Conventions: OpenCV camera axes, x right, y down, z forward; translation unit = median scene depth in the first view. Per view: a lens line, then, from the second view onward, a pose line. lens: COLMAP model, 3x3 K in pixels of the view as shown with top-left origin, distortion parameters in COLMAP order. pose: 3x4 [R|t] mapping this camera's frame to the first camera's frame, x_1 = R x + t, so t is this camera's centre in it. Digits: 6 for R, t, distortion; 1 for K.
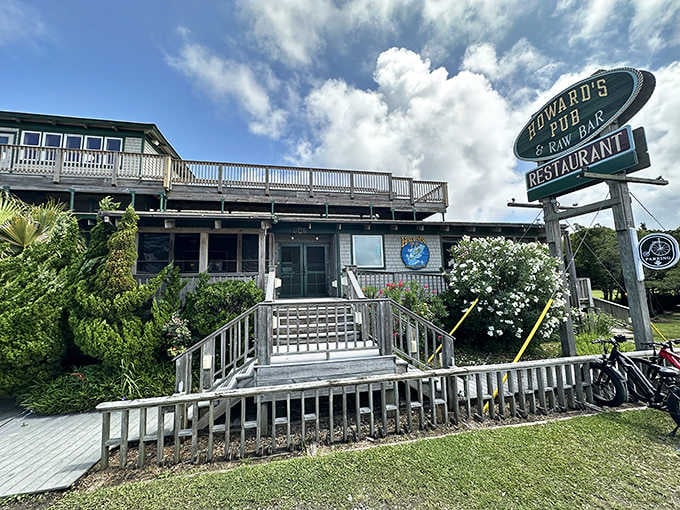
lens RADIAL K [[264.0, 0, 340.0], [0, 264.0, 255.0], [0, 0, 1]] dist [0.001913, 0.000324]
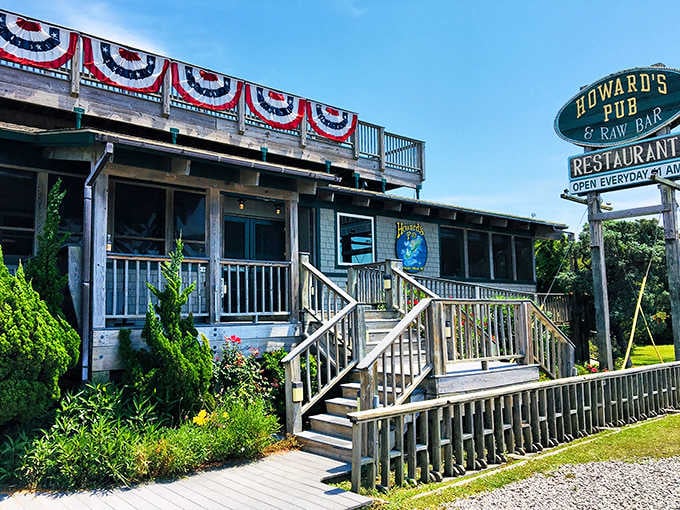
lens RADIAL K [[544.4, 0, 340.0], [0, 544.4, 255.0], [0, 0, 1]] dist [0.011402, -0.008966]
pose [[0.890610, 0.063915, 0.450255, -0.706057], [-0.066778, 0.997722, -0.009542, 0.048969], [-0.449839, -0.021569, 0.892849, -0.176351]]
